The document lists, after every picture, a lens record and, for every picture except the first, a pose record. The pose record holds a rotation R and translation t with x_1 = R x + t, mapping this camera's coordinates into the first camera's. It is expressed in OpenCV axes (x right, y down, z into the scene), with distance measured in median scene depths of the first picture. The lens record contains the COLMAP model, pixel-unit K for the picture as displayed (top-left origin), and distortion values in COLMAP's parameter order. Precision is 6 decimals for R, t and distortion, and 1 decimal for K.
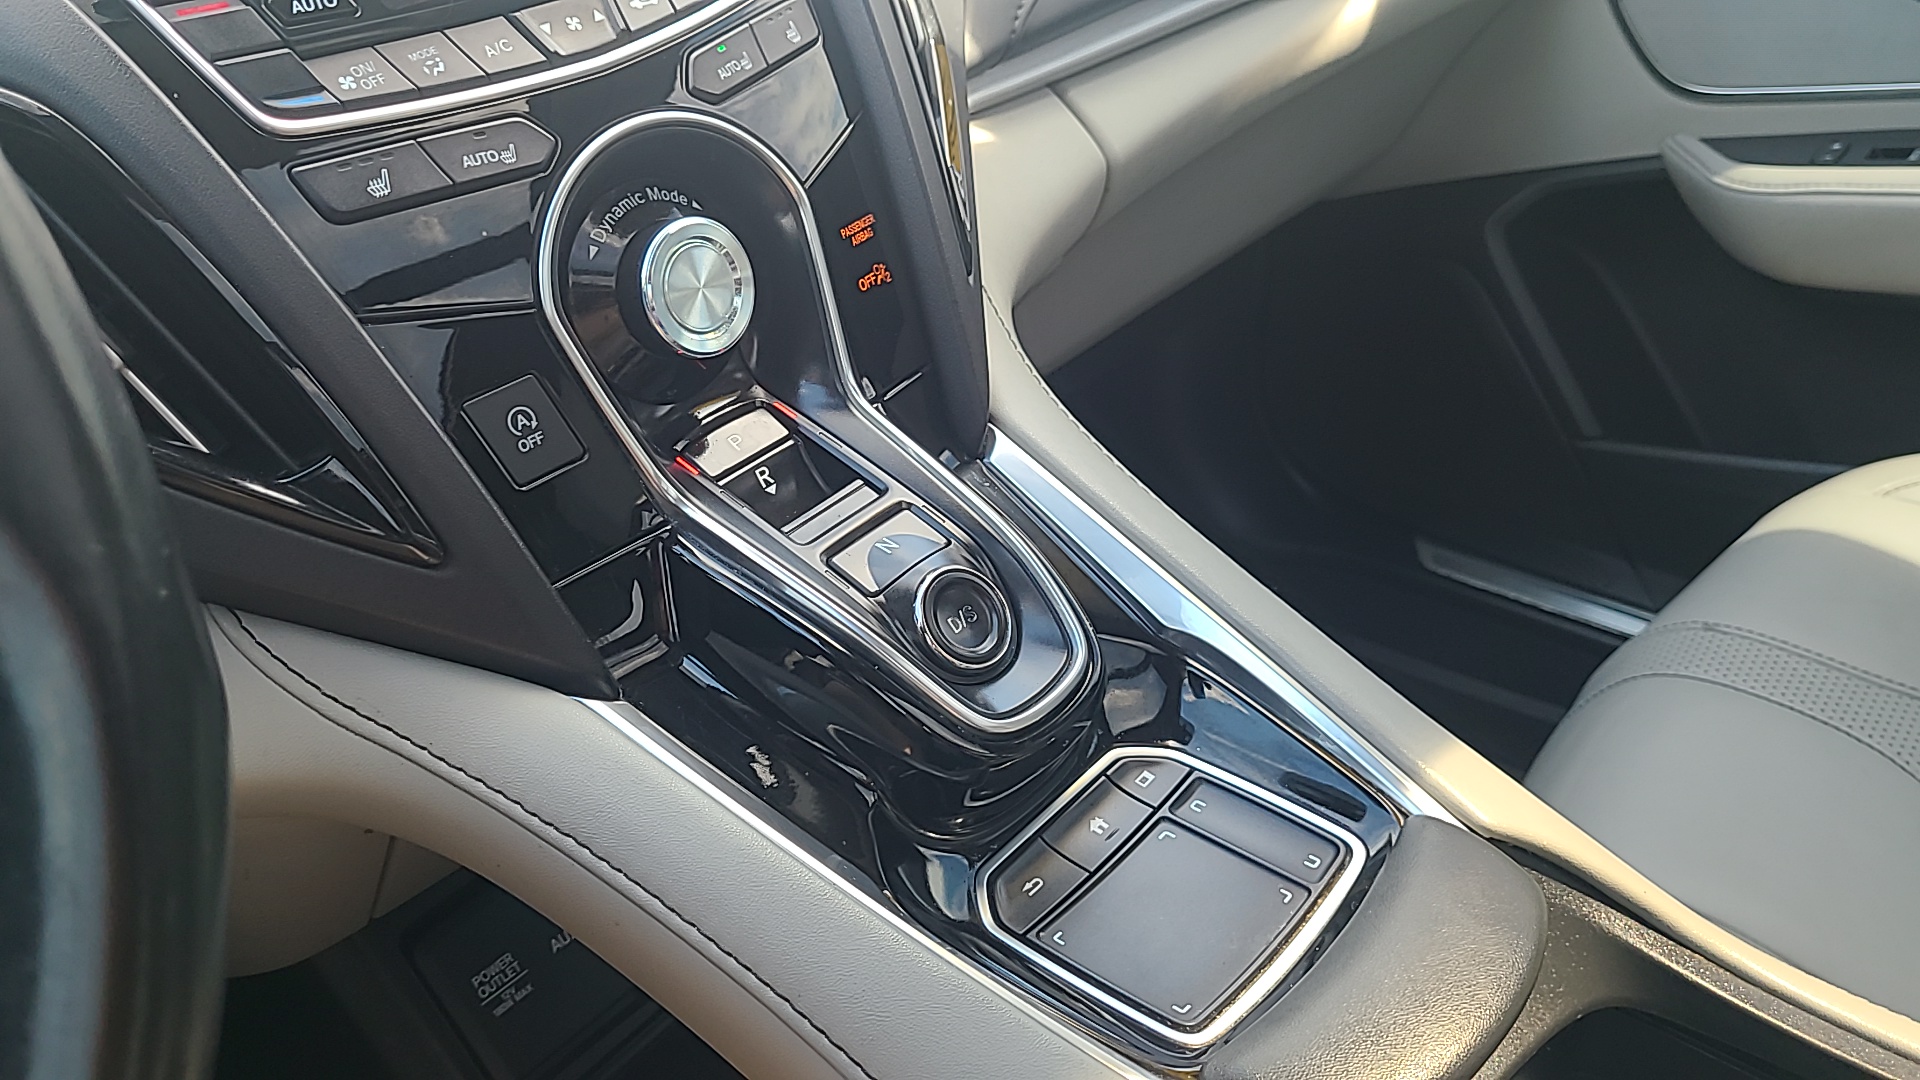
lens RADIAL K [[1617.0, 0, 915.2], [0, 1617.0, 540.7], [0, 0, 1]] dist [0.004981, 0.004058]
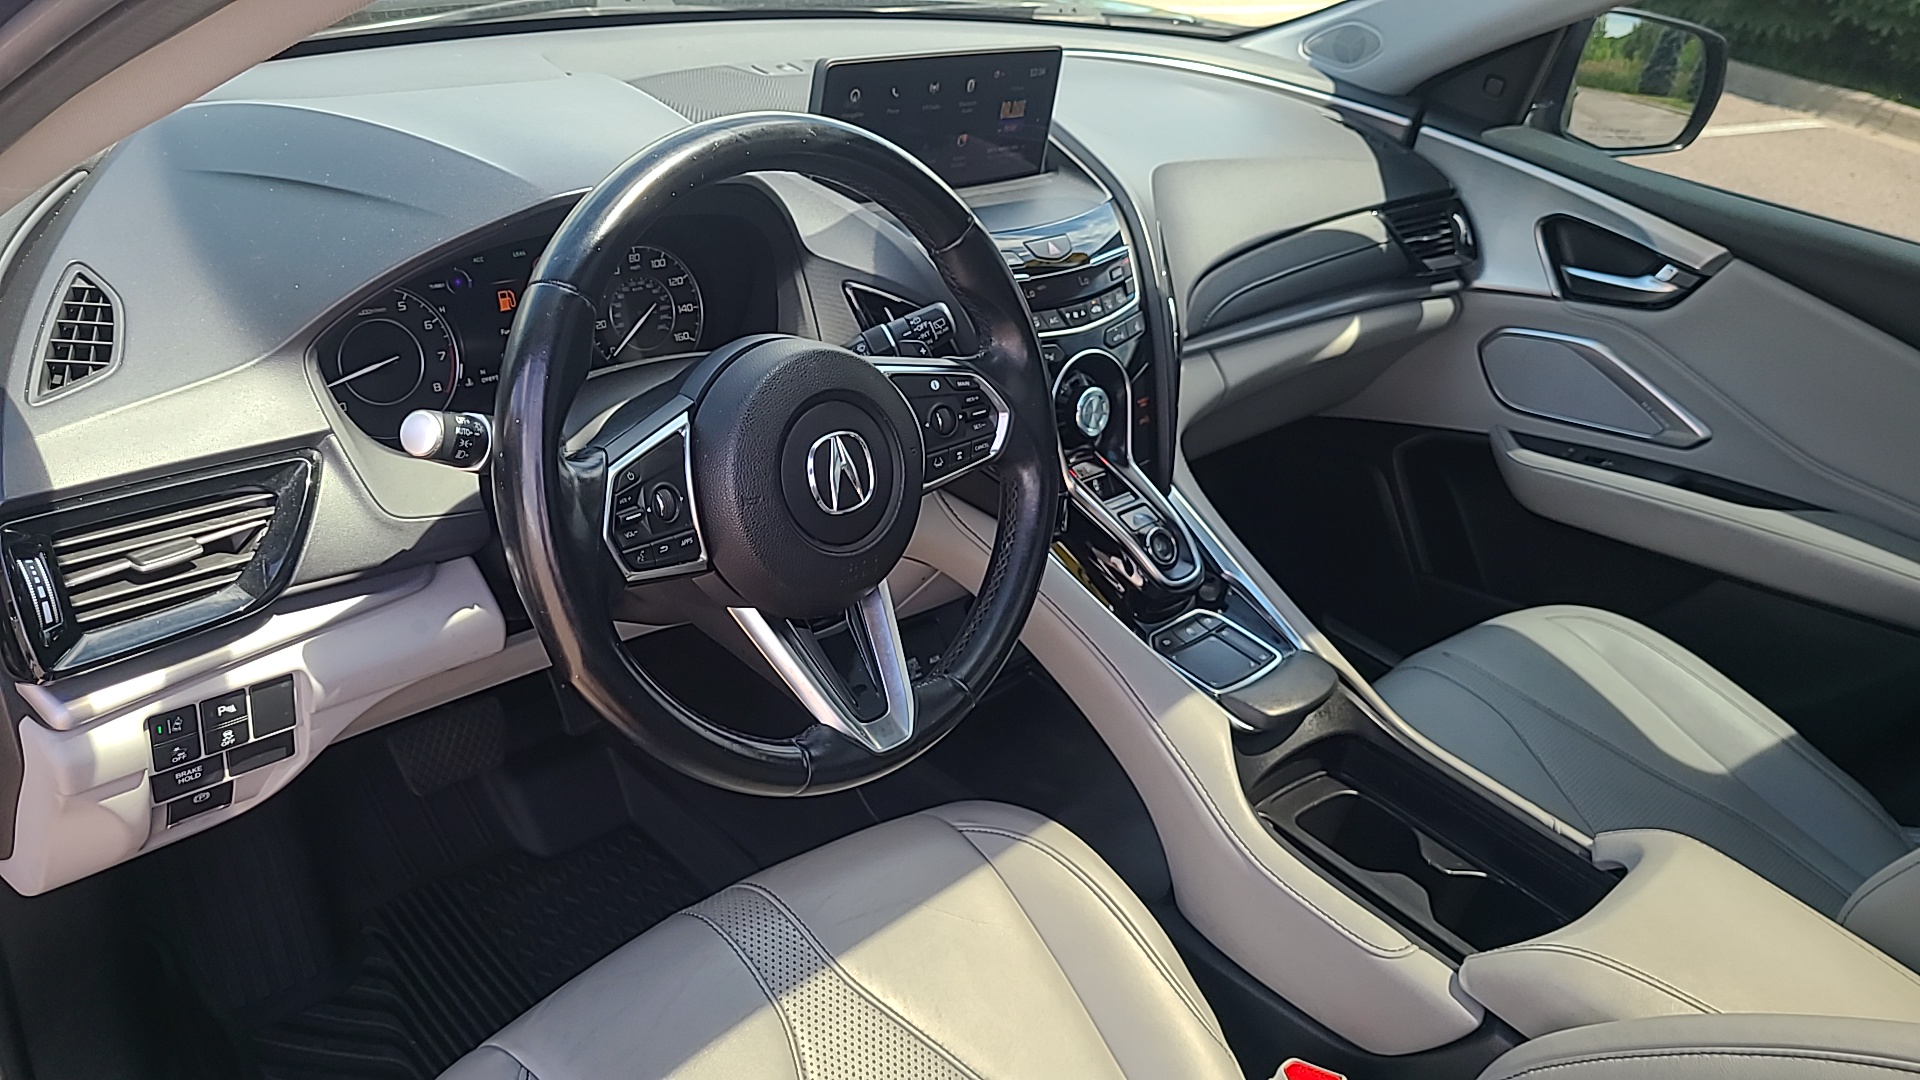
lens RADIAL K [[1477.3, 0, 960.0], [0, 1477.3, 540.0], [0, 0, 1]] dist [0.010084, 0.003959]
pose [[0.974818, 0.219979, 0.036589, -0.392486], [-0.217863, 0.974470, -0.054261, 0.242920], [-0.047591, 0.044923, 0.997856, -1.498661]]
